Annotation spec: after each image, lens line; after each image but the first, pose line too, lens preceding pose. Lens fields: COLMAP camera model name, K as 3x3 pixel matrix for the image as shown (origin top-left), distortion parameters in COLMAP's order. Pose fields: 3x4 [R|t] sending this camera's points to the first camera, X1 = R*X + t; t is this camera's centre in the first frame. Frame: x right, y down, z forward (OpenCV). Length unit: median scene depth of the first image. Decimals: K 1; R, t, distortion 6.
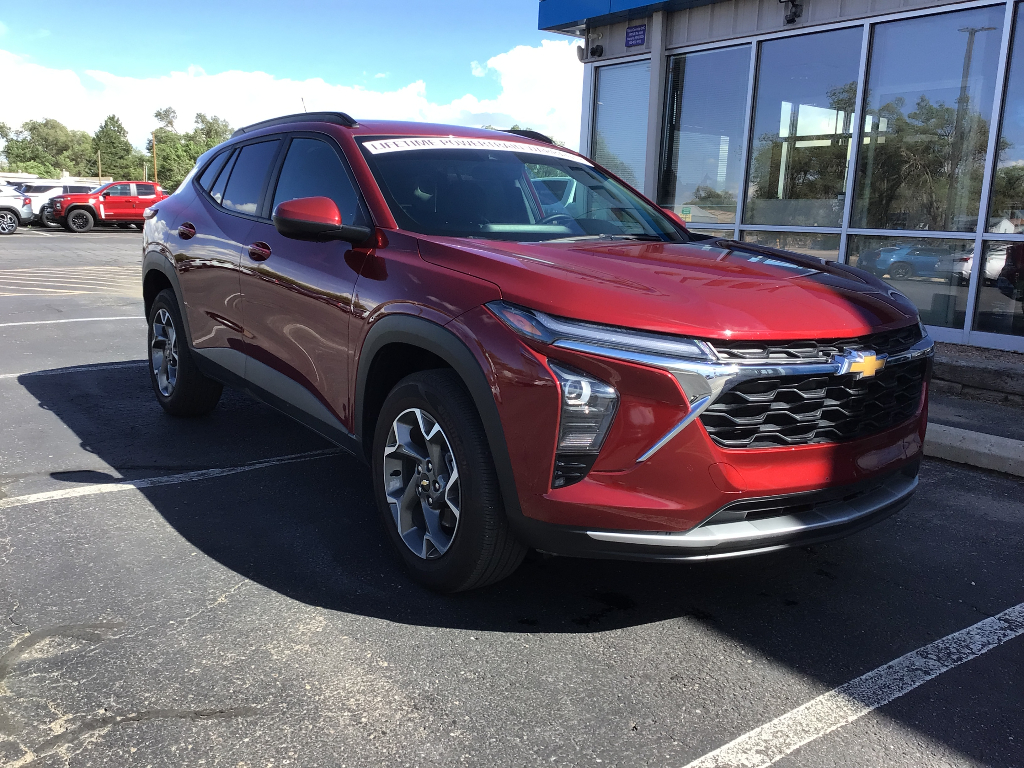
lens RADIAL K [[939.2, 0, 512.0], [0, 939.2, 384.0], [0, 0, 1]] dist [0.091355, -0.144221]
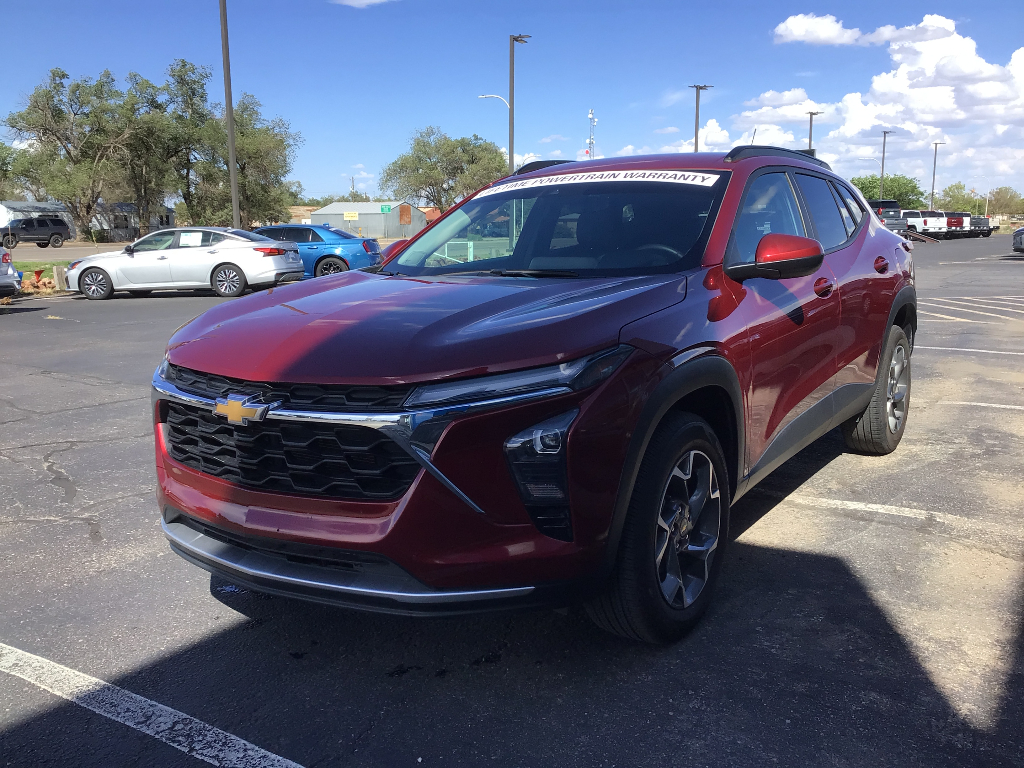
lens RADIAL K [[939.2, 0, 512.0], [0, 939.2, 384.0], [0, 0, 1]] dist [0.091355, -0.144221]
pose [[0.314793, 0.120426, -0.941490, 1.551940], [-0.141143, 0.986829, 0.079034, -0.184993], [0.938608, 0.108005, 0.327644, 1.082400]]
